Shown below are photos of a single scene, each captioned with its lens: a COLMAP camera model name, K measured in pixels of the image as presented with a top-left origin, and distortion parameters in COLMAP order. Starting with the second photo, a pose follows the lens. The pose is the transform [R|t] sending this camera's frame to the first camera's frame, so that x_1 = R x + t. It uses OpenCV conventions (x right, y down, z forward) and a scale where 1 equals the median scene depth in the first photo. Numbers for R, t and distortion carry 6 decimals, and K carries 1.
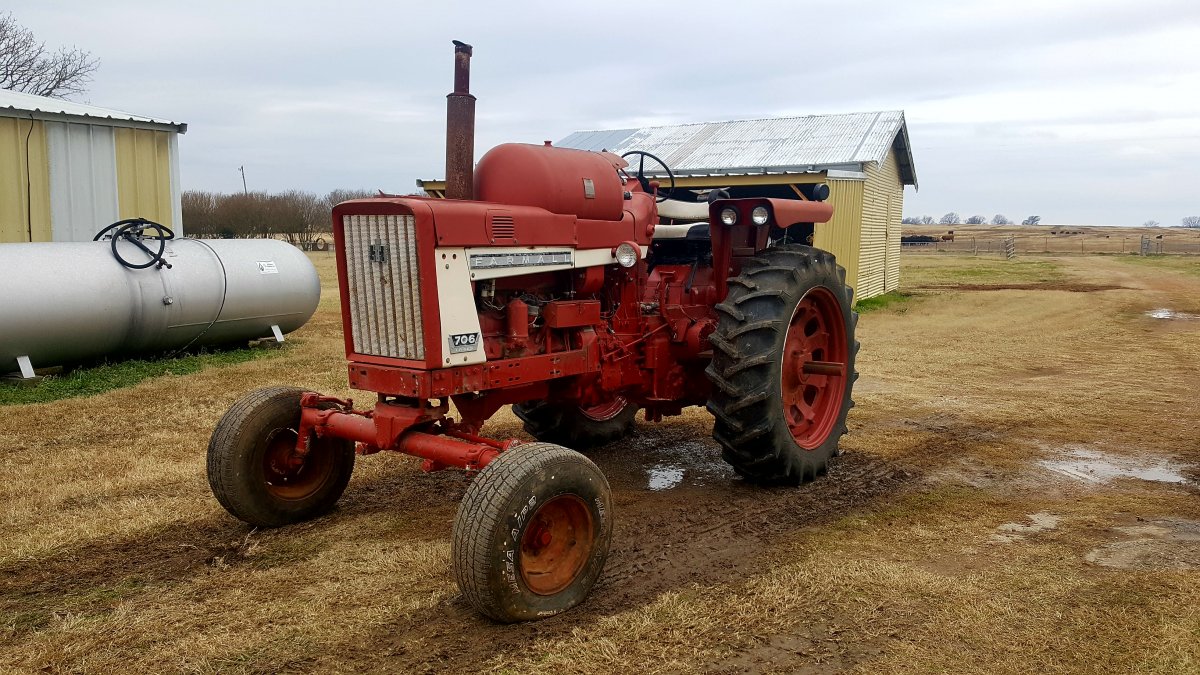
lens RADIAL K [[957.5, 0, 600.0], [0, 957.5, 337.5], [0, 0, 1]] dist [0.012376, 0.004589]
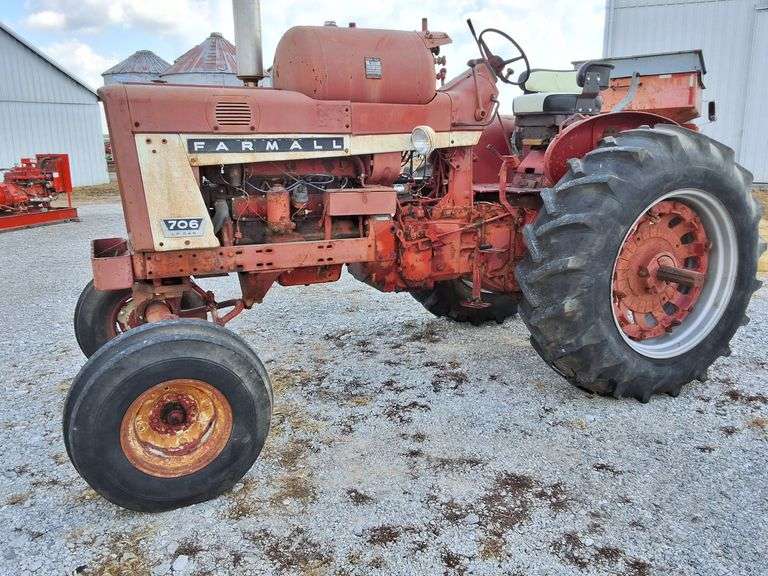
lens RADIAL K [[678.3, 0, 381.1], [0, 678.3, 272.5], [0, 0, 1]] dist [0.042863, -0.004781]
pose [[0.862352, 0.085333, -0.499066, 0.395790], [-0.039462, 0.994024, 0.101776, -0.028310], [0.504768, -0.068073, 0.860567, 0.466233]]
